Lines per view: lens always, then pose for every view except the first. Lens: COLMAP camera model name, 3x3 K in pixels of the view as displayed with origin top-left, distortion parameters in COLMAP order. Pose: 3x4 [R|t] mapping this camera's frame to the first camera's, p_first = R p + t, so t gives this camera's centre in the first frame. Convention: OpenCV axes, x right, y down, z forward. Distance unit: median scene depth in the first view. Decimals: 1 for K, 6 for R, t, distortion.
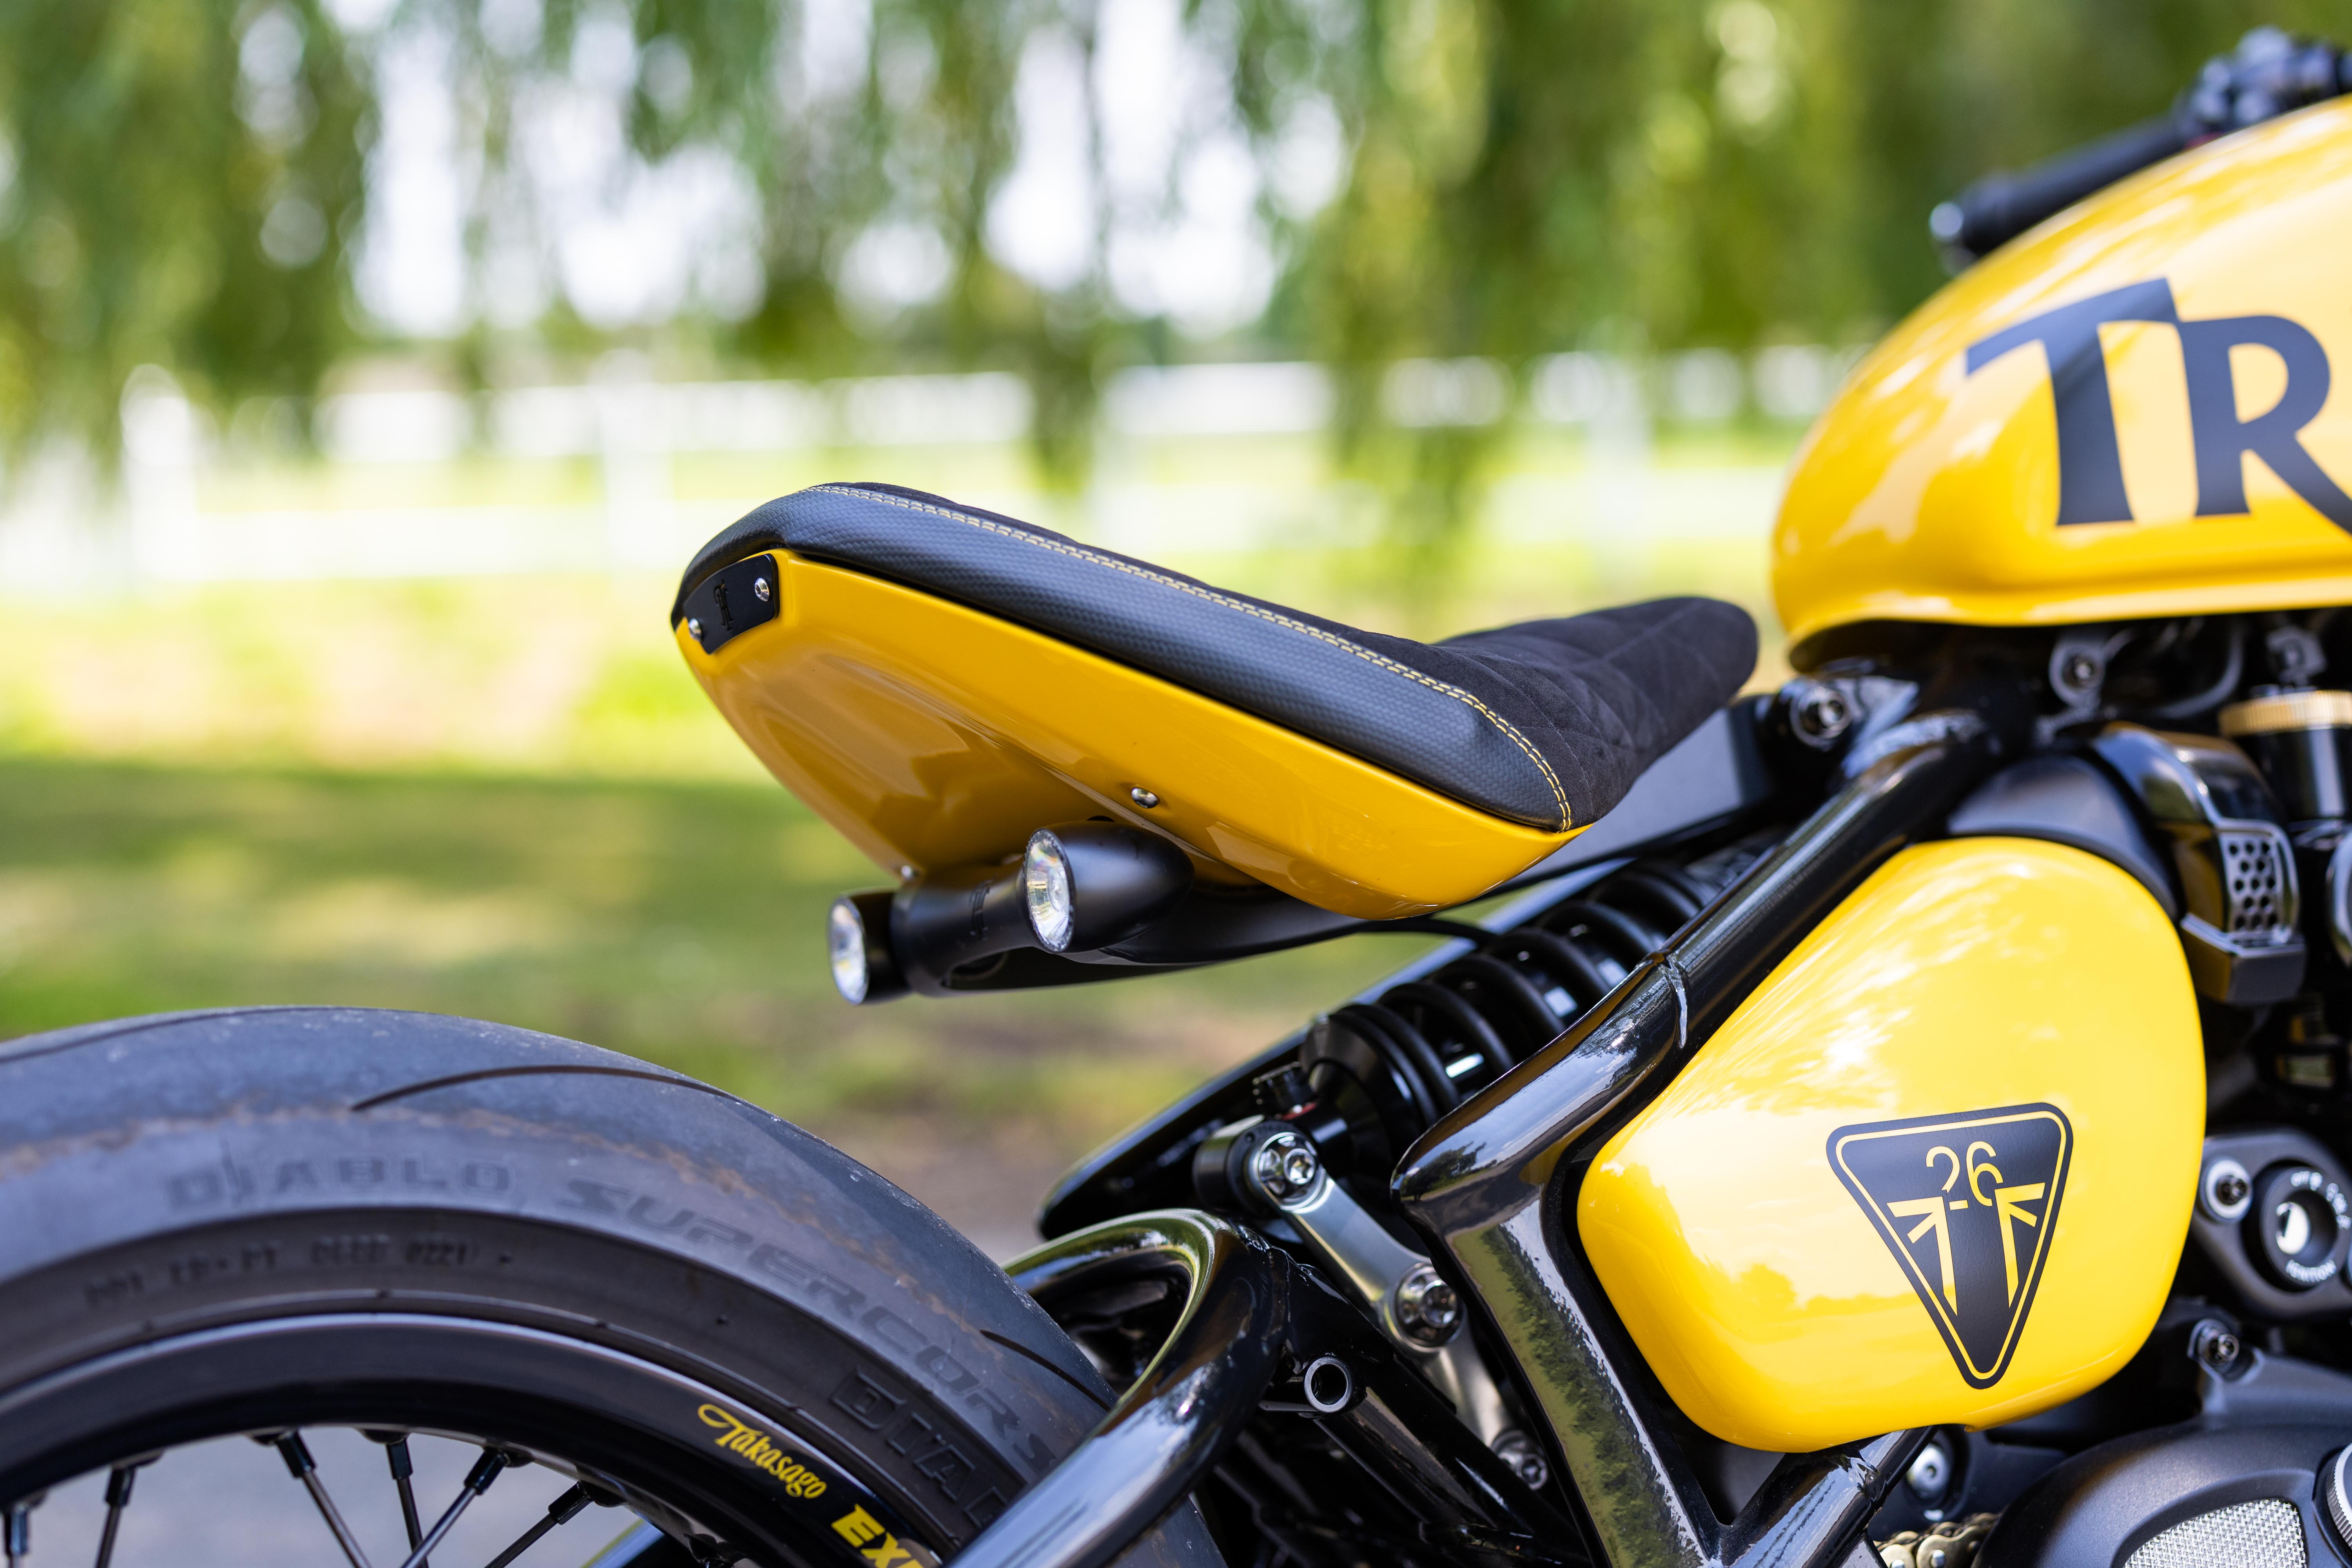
lens RADIAL K [[3361.2, 0, 1186.9], [0, 3361.2, 774.1], [0, 0, 1]] dist [0.000900, 0.003012]
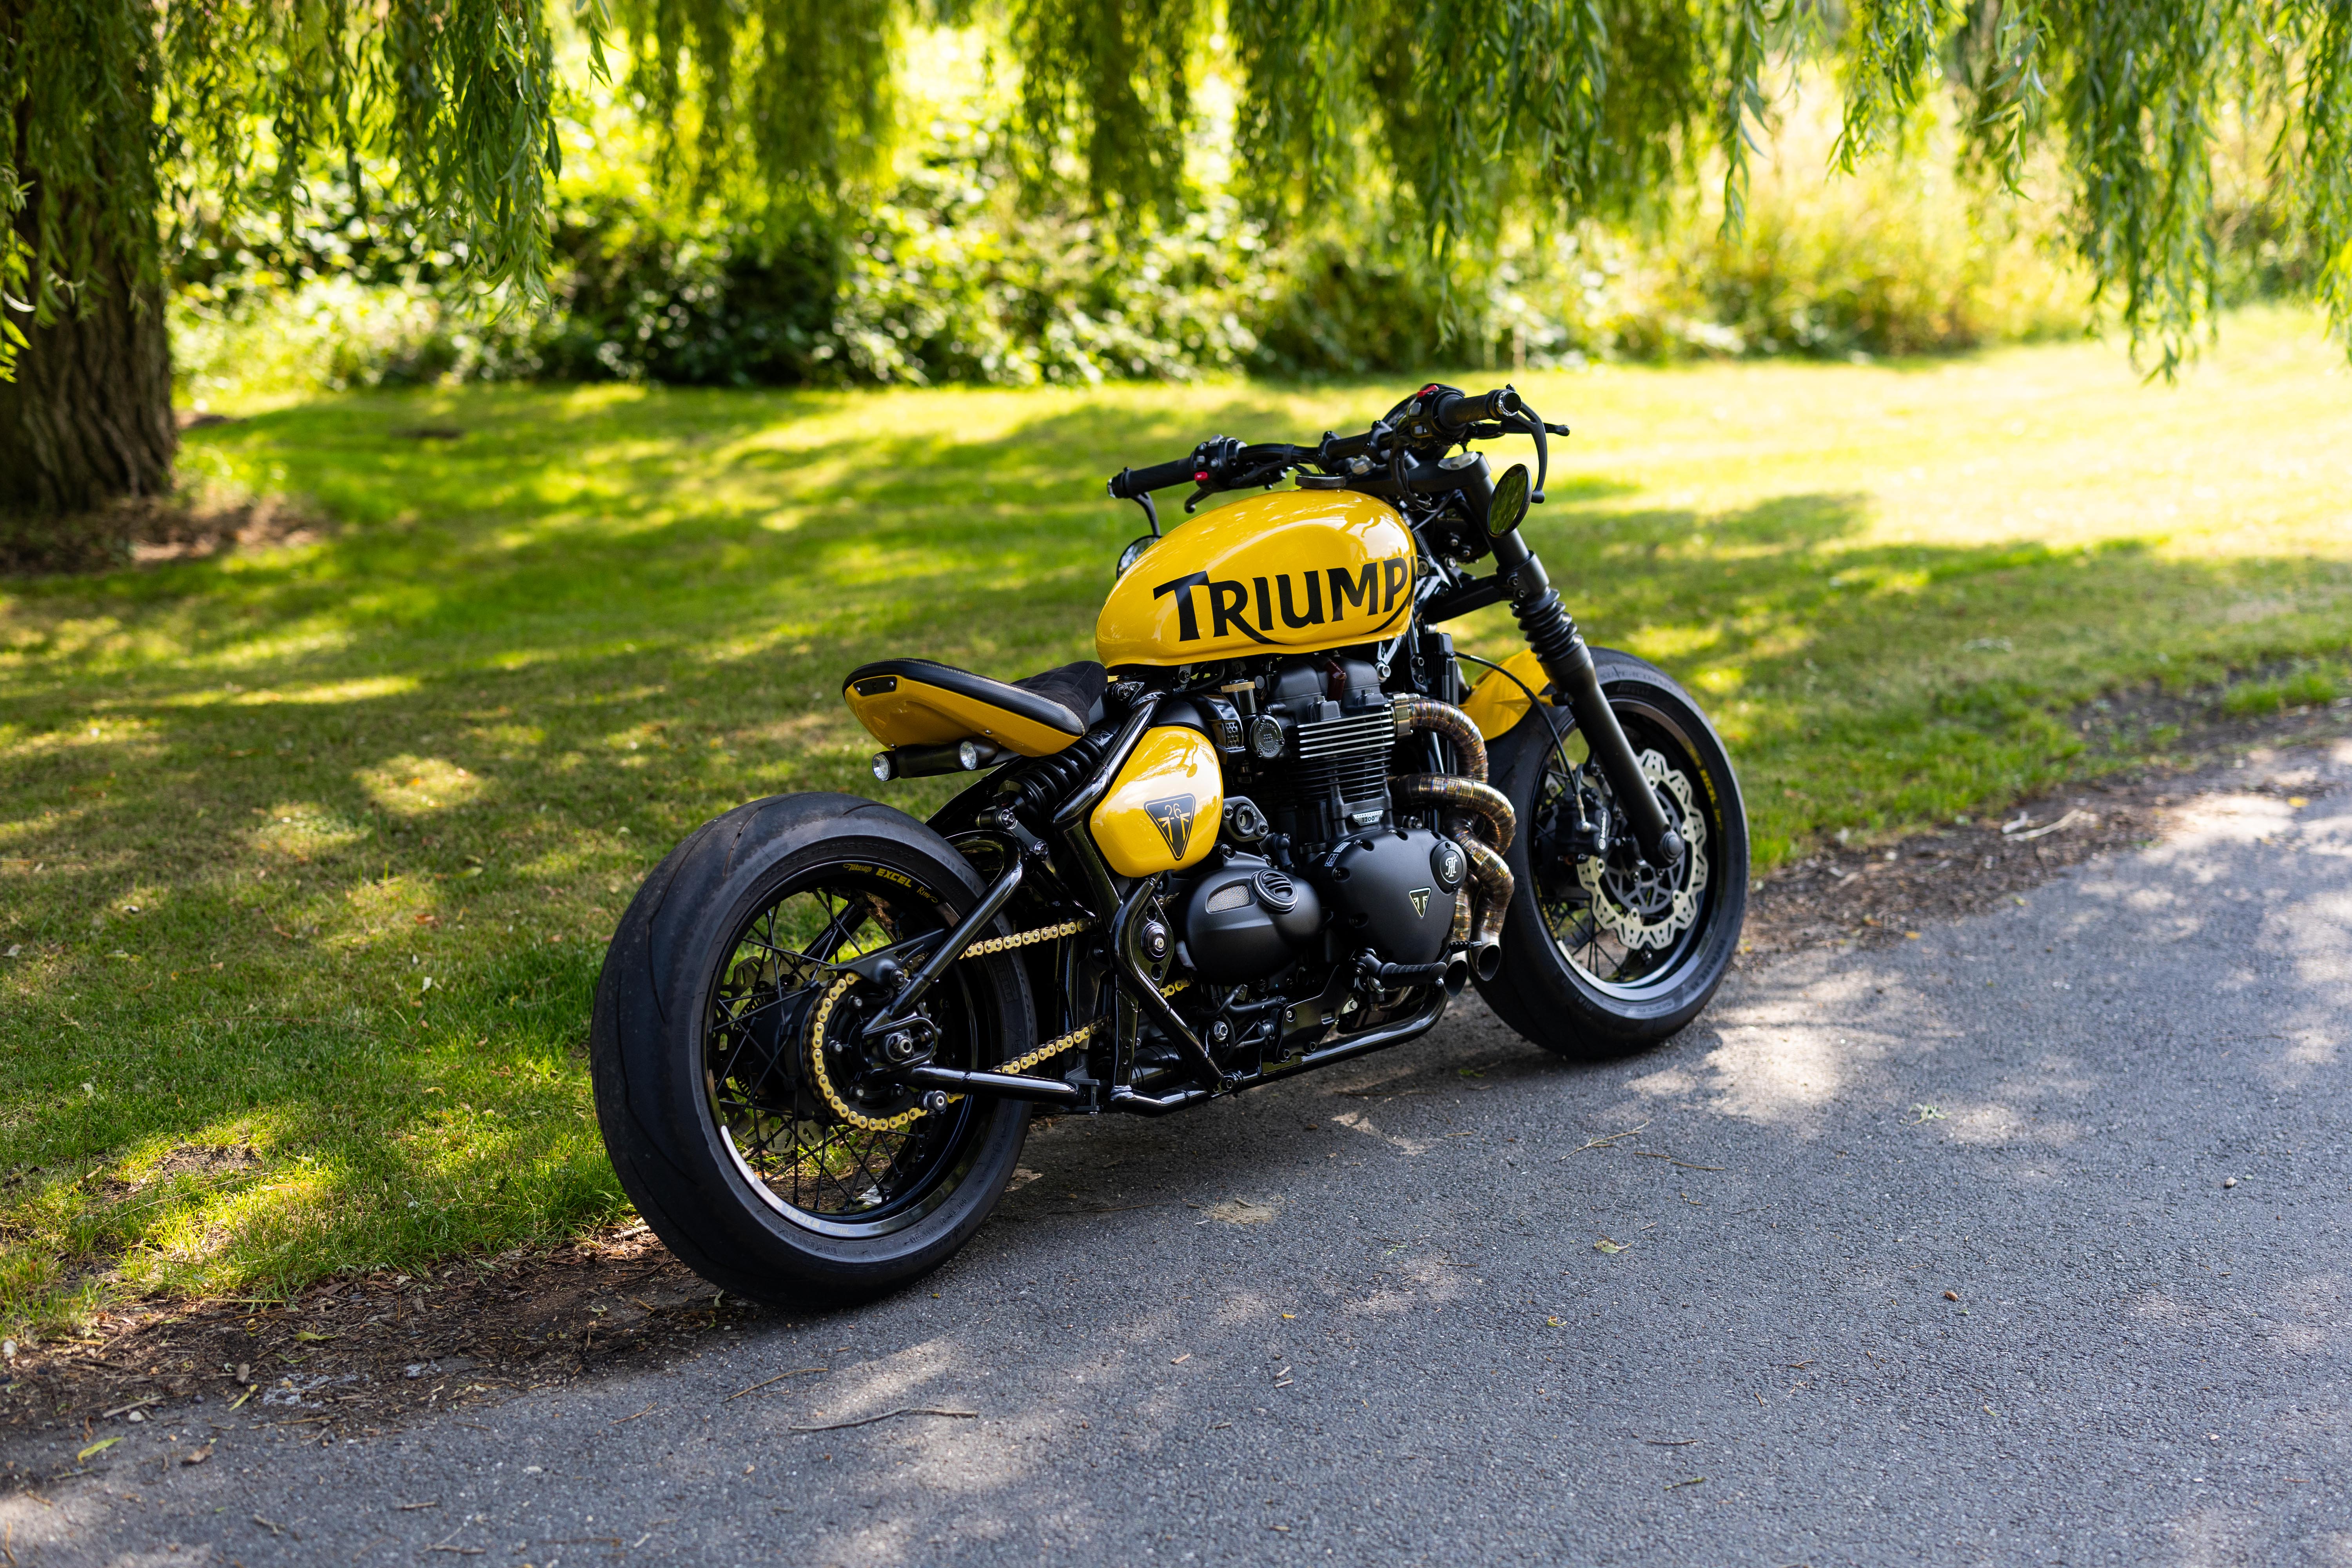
lens RADIAL K [[3361.2, 0, 1186.9], [0, 3361.2, 774.1], [0, 0, 1]] dist [0.000900, 0.003012]
pose [[0.945759, -0.049059, 0.321144, -0.980580], [0.018116, 0.994958, 0.098645, -0.304961], [-0.324364, -0.087476, 0.941879, -2.643904]]
